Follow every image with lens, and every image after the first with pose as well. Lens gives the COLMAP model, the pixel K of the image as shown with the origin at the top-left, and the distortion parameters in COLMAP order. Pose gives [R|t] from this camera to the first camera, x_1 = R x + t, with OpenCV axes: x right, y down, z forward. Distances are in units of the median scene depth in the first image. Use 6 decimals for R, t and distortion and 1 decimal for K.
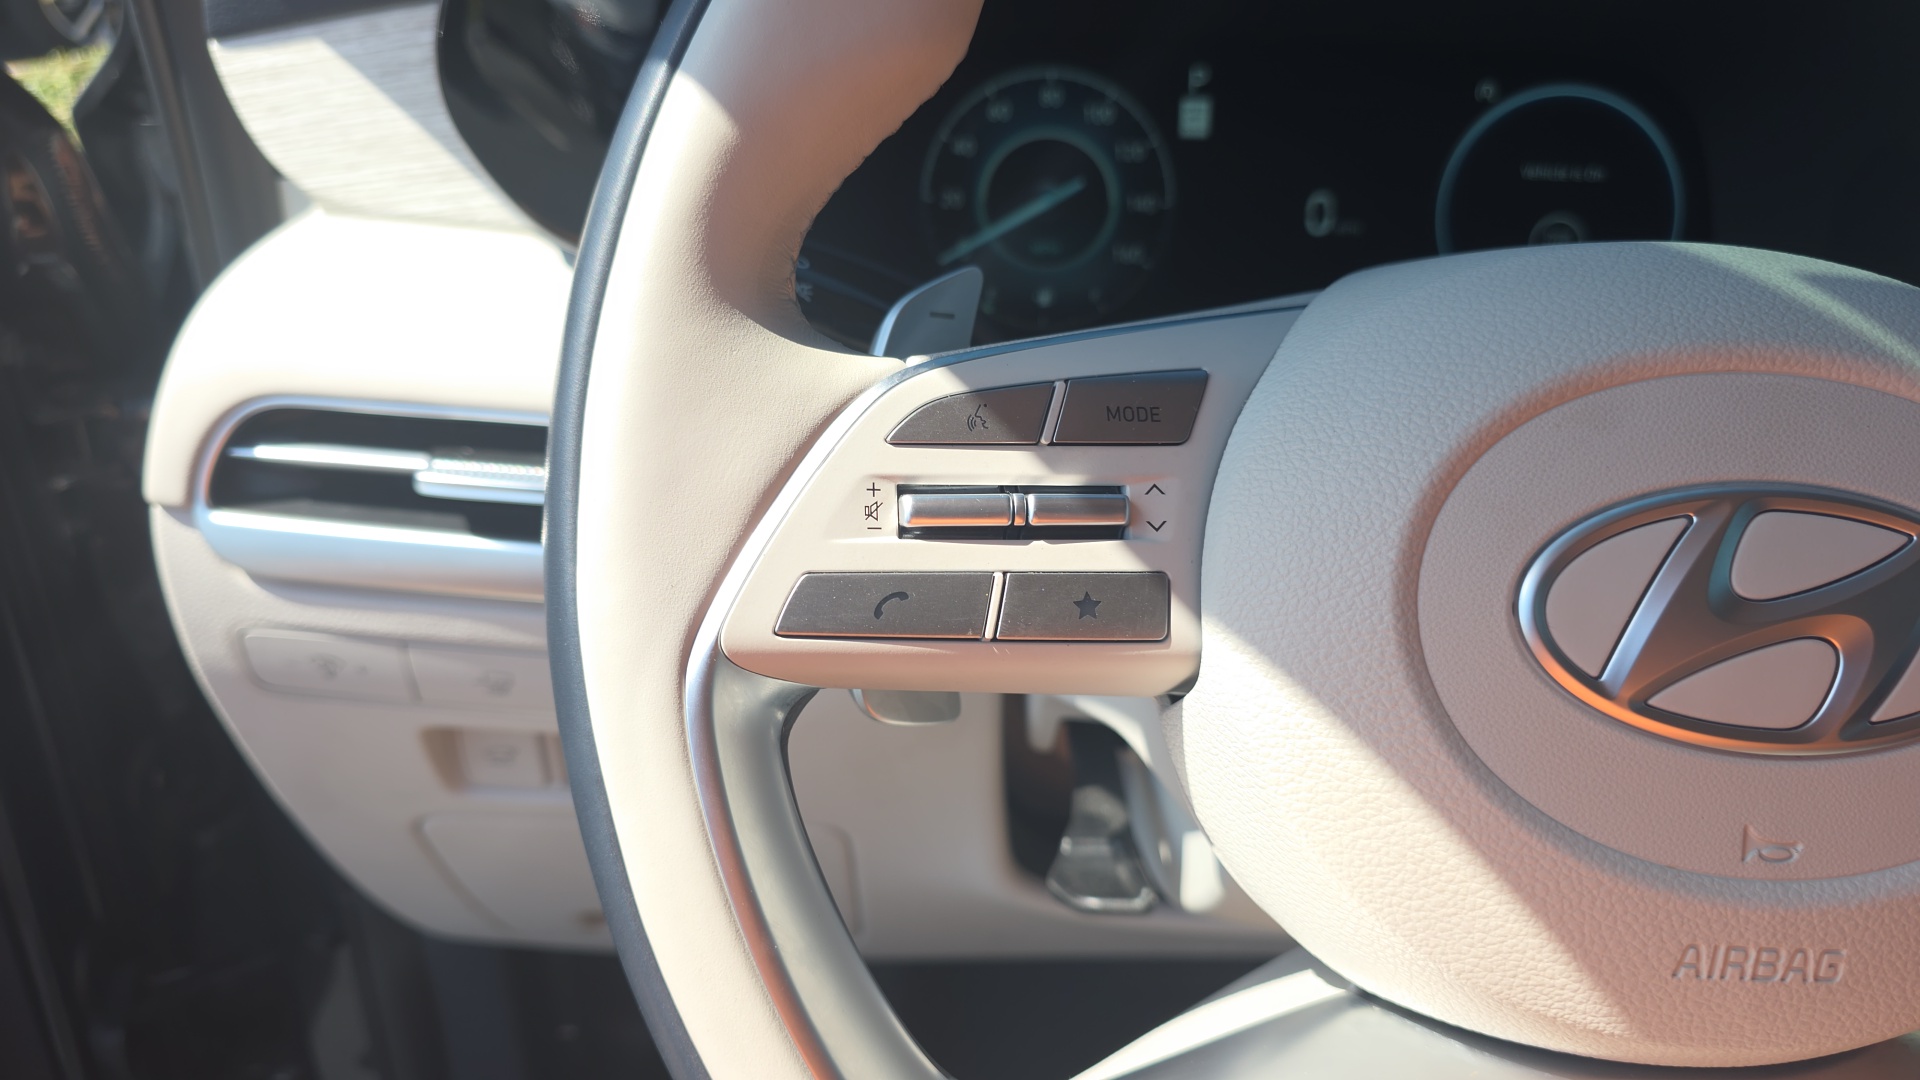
lens RADIAL K [[1349.1, 0, 960.0], [0, 1349.1, 540.0], [0, 0, 1]] dist [-0.005370, -0.006033]
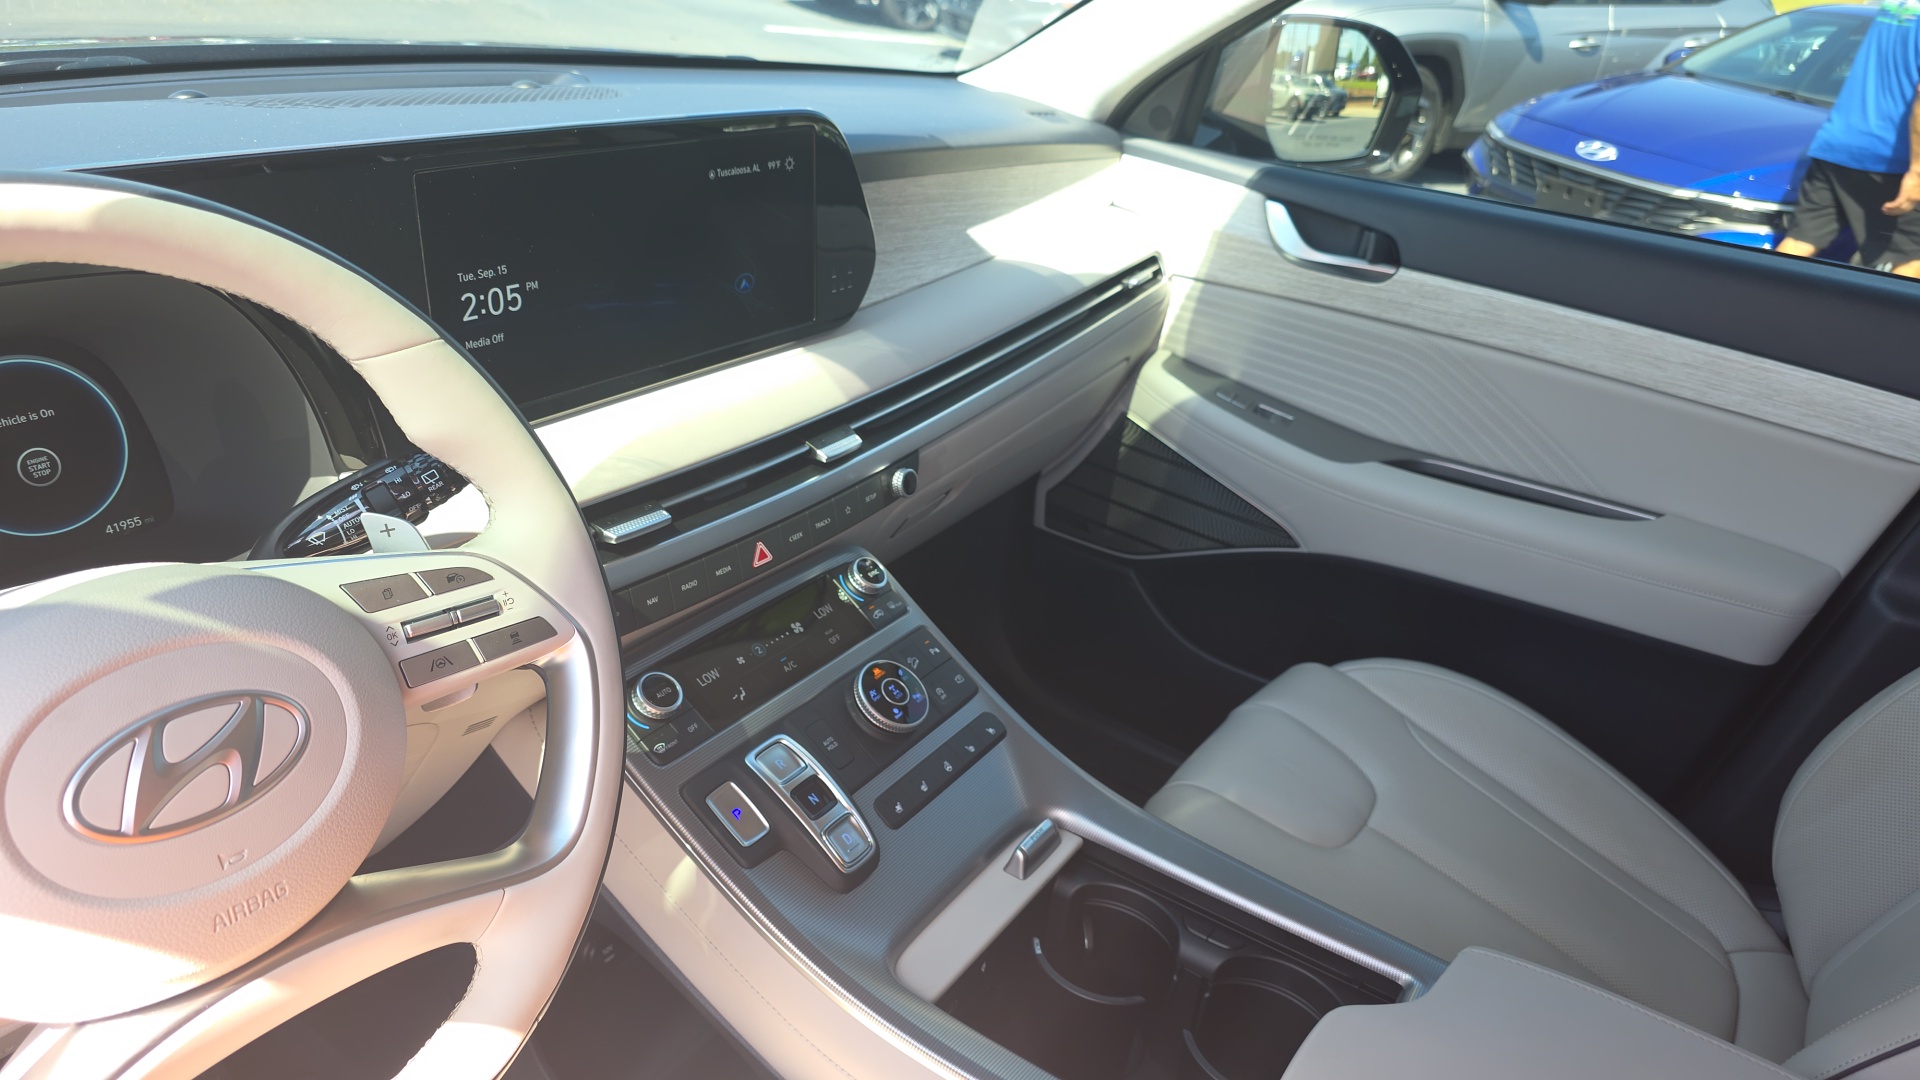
lens RADIAL K [[1288.5, 0, 937.3], [0, 1288.5, 547.8], [0, 0, 1]] dist [0.042311, -0.046928]
pose [[0.557417, -0.341403, 0.756790, -0.181153], [0.295540, 0.933425, 0.203405, -0.303856], [-0.775850, 0.110280, 0.621205, -1.150398]]
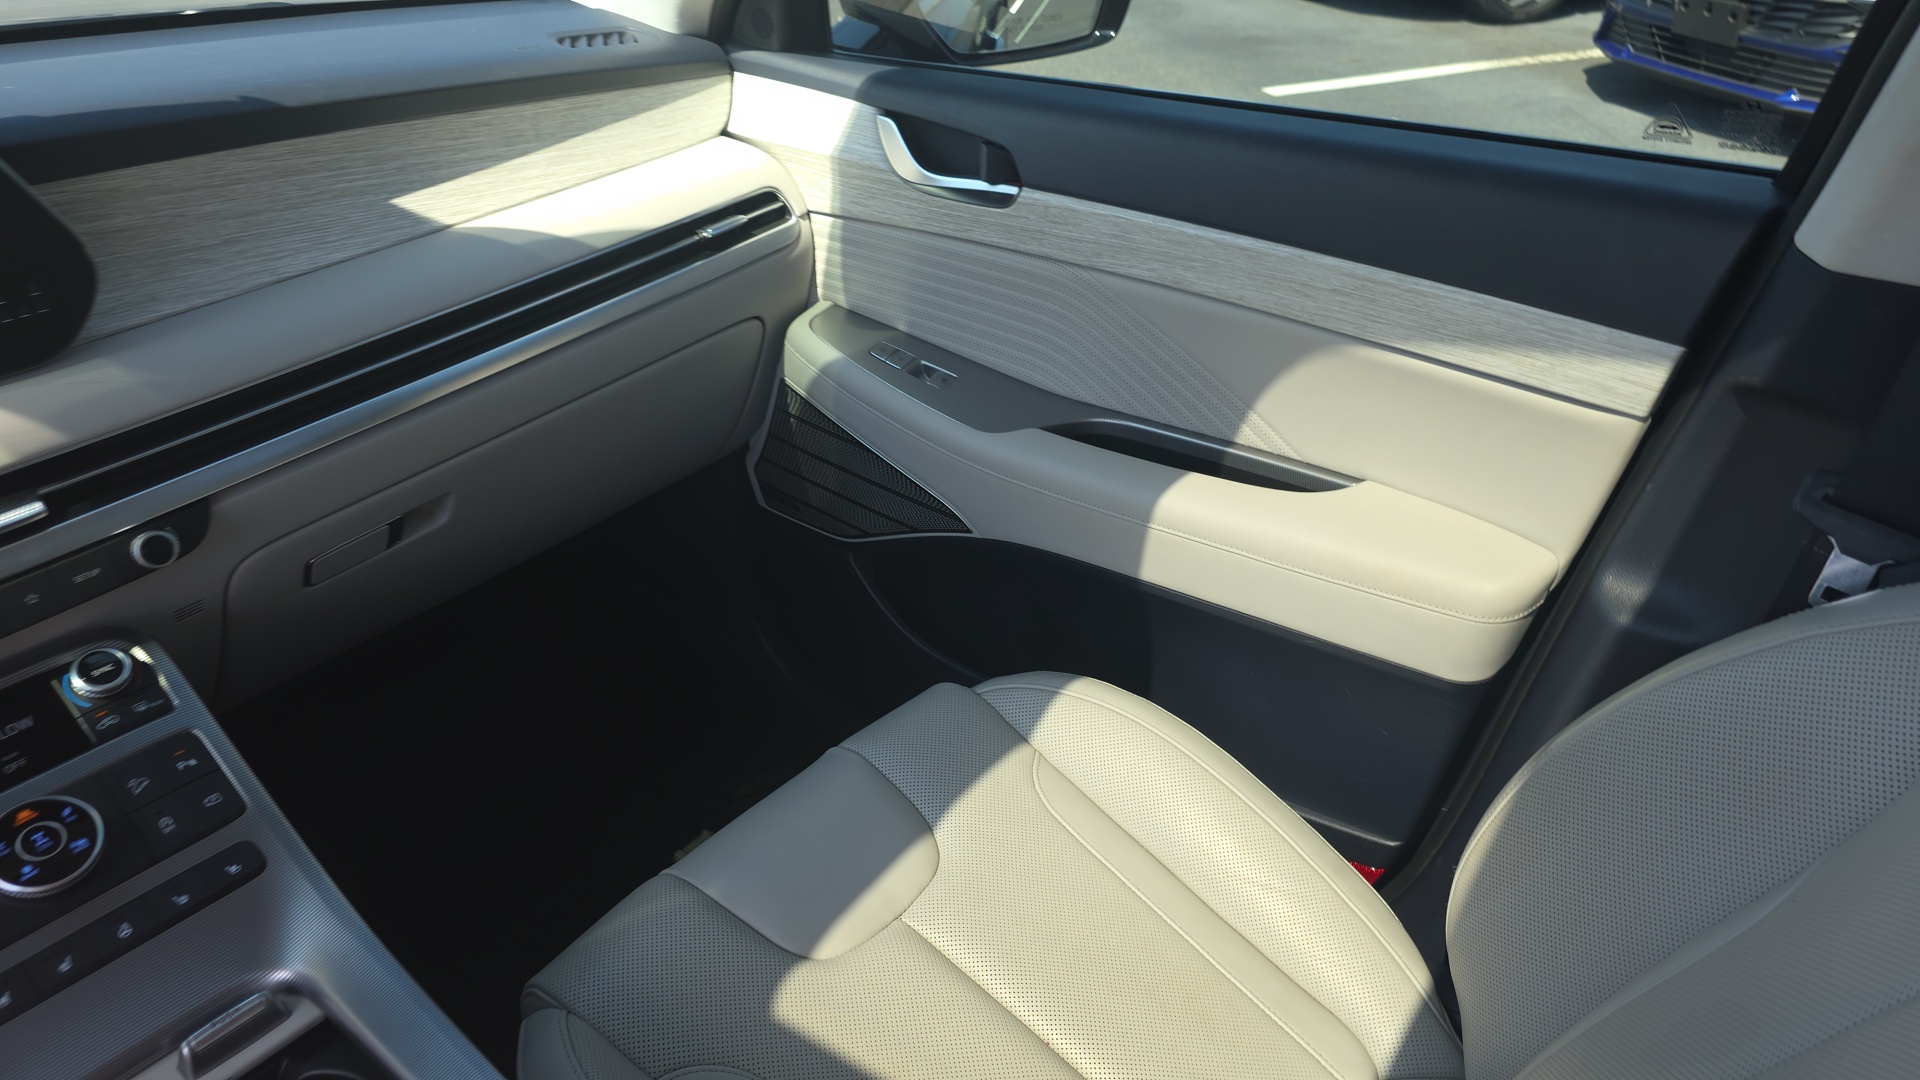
lens RADIAL K [[1294.1, 0, 960.4], [0, 1294.1, 499.7], [0, 0, 1]] dist [0.065818, -0.069400]
pose [[0.633401, -0.409788, 0.656413, 2.177104], [0.380629, 0.903547, 0.196785, 0.334722], [-0.673740, 0.125206, 0.728284, -2.381735]]
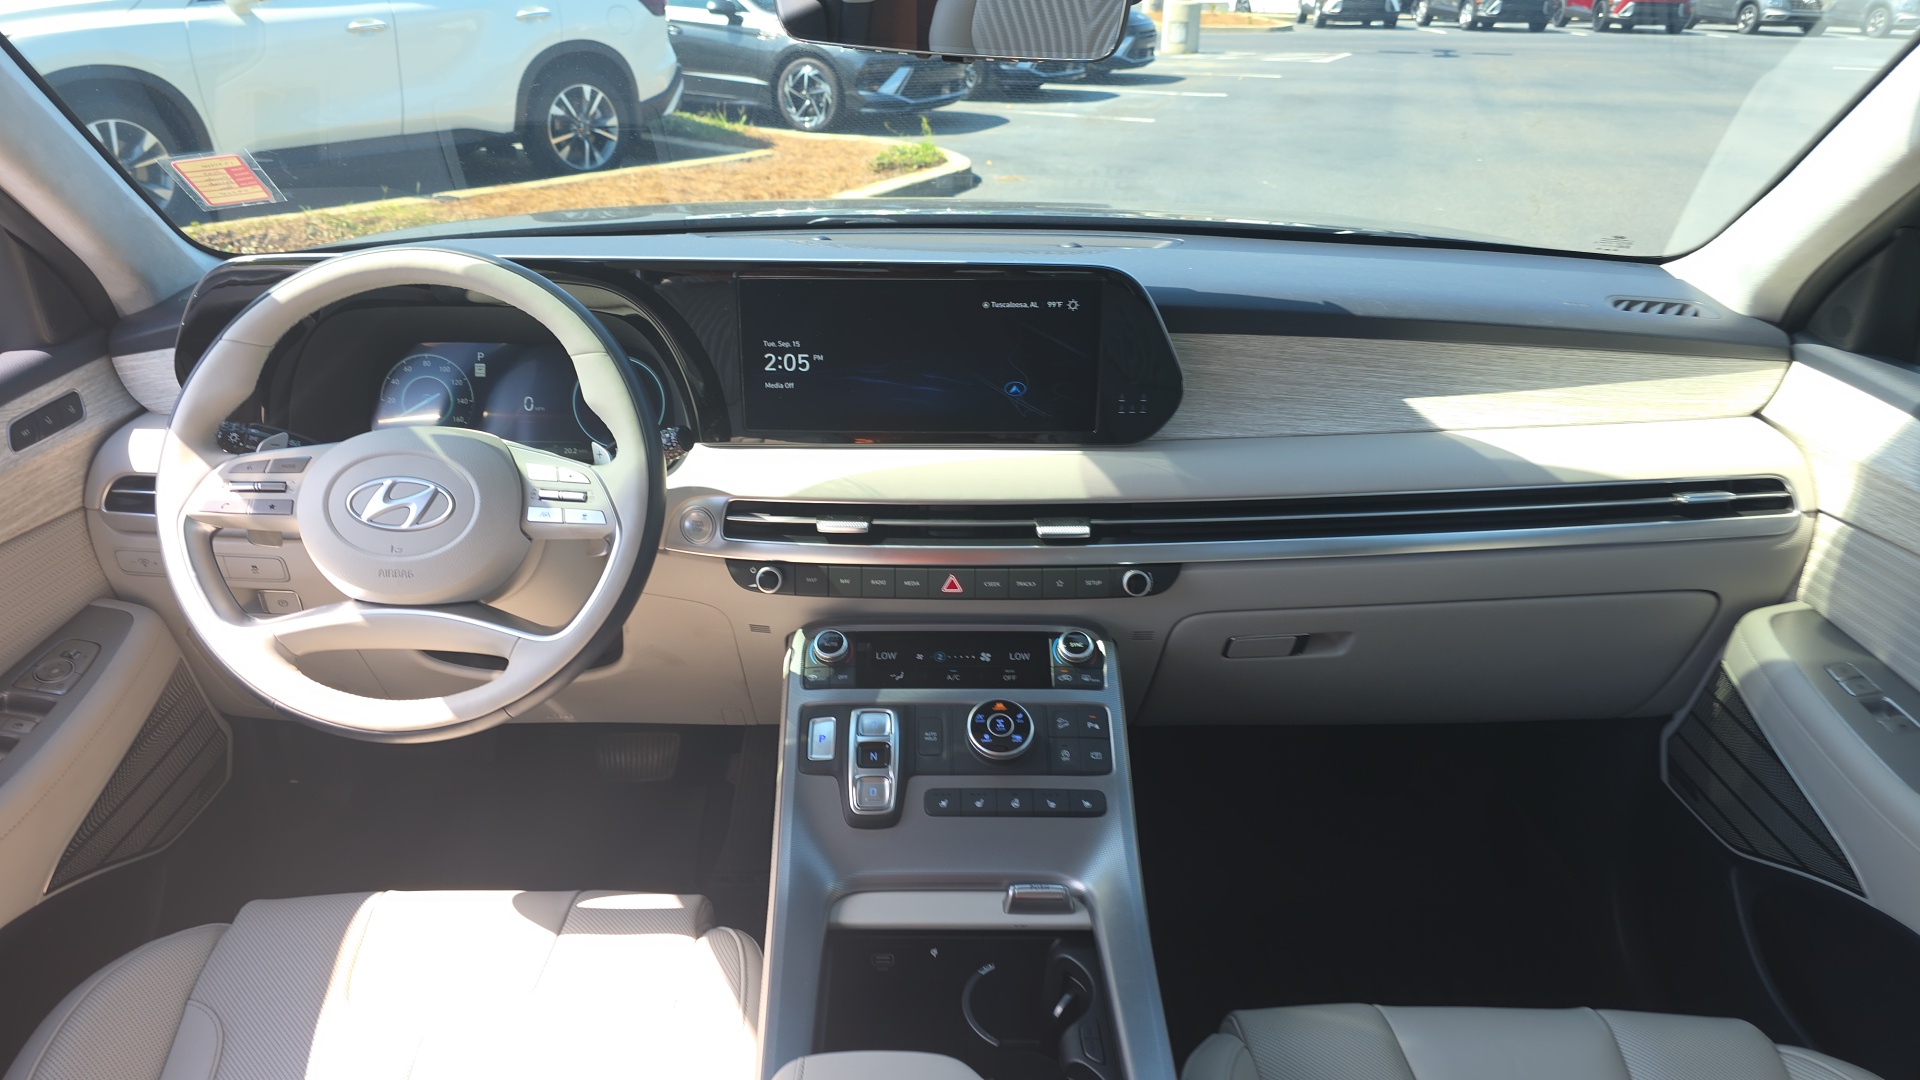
lens RADIAL K [[1262.1, 0, 918.5], [0, 1262.1, 539.6], [0, 0, 1]] dist [0.052525, -0.054576]
pose [[0.999825, -0.018691, 0.000966, 2.214476], [0.018708, 0.996493, -0.081561, 0.537866], [0.000562, 0.081565, 0.996668, -3.238352]]
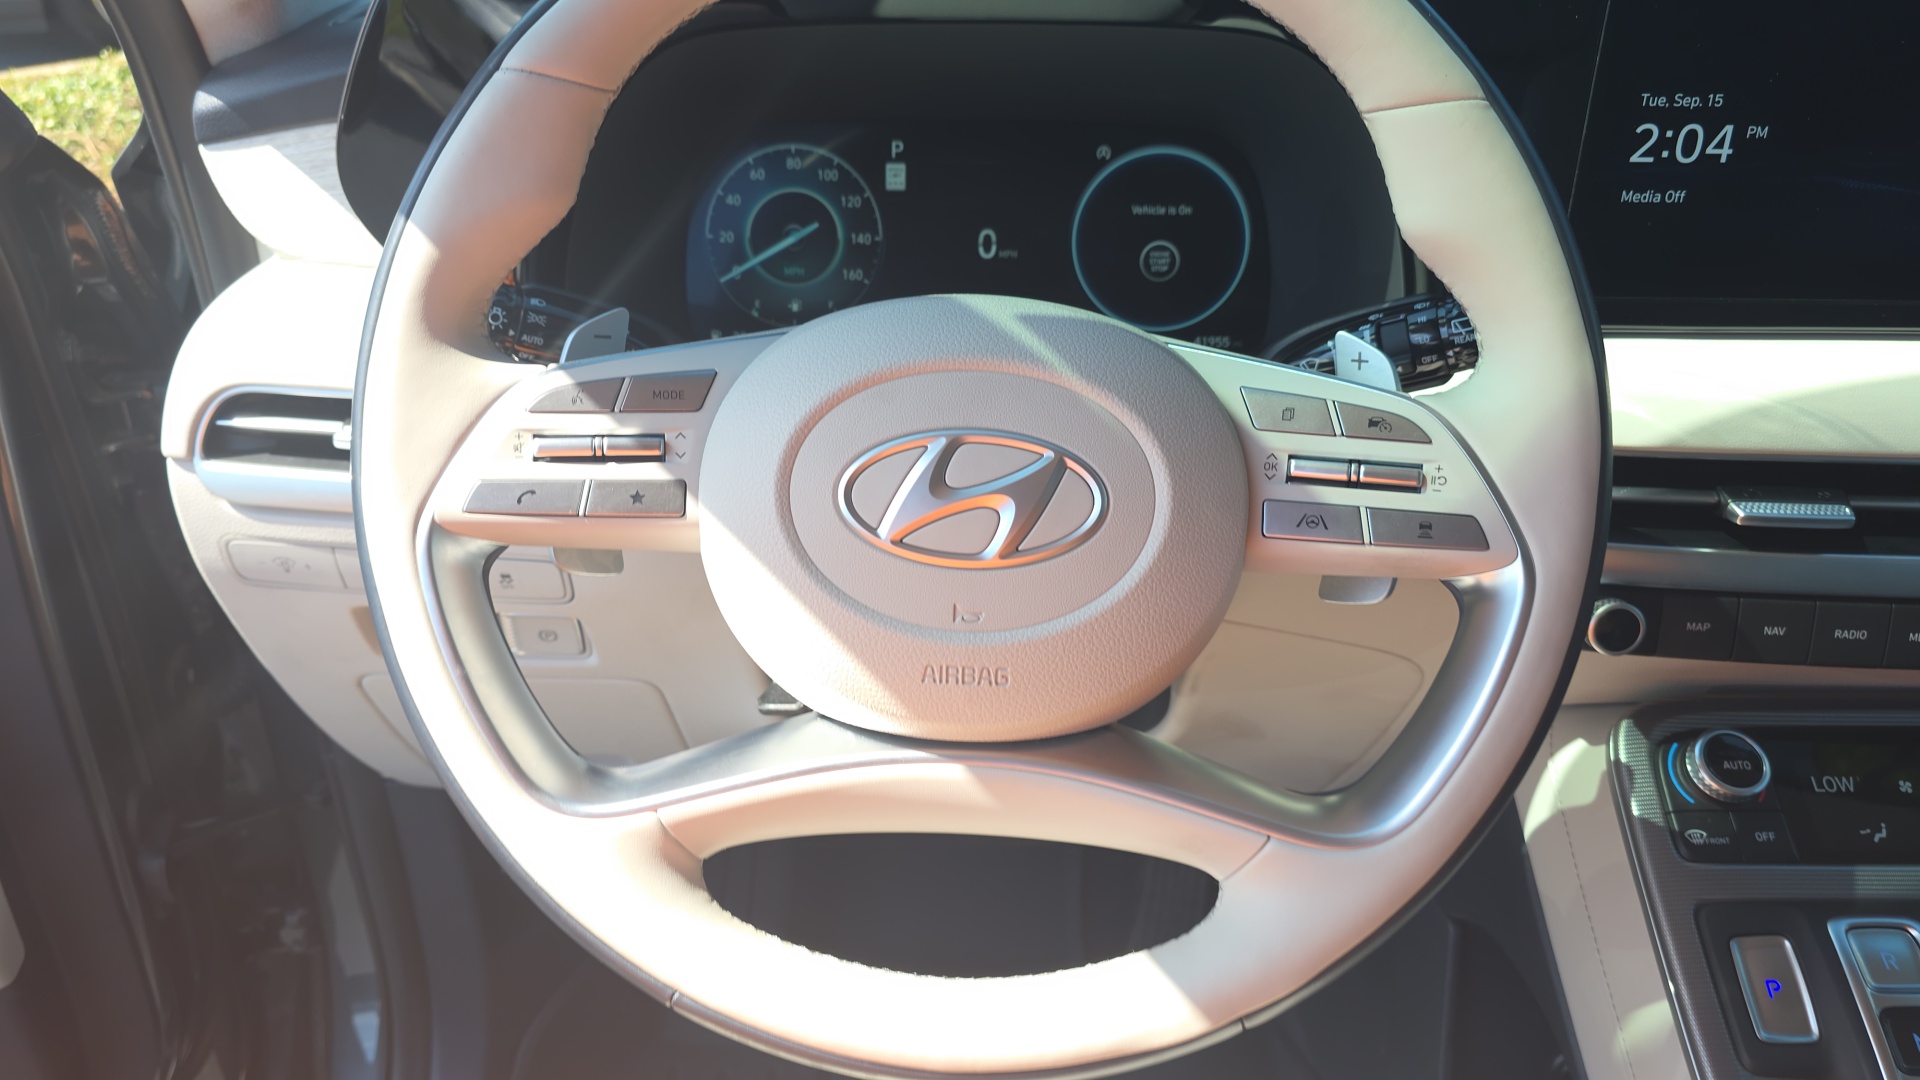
lens RADIAL K [[1302.8, 0, 940.5], [0, 1302.8, 530.7], [0, 0, 1]] dist [0.035007, -0.052044]
pose [[0.999449, -0.010453, -0.031494, 0.545811], [0.011141, 0.999702, 0.021735, 0.057389], [0.031257, -0.022074, 0.999268, -0.773702]]
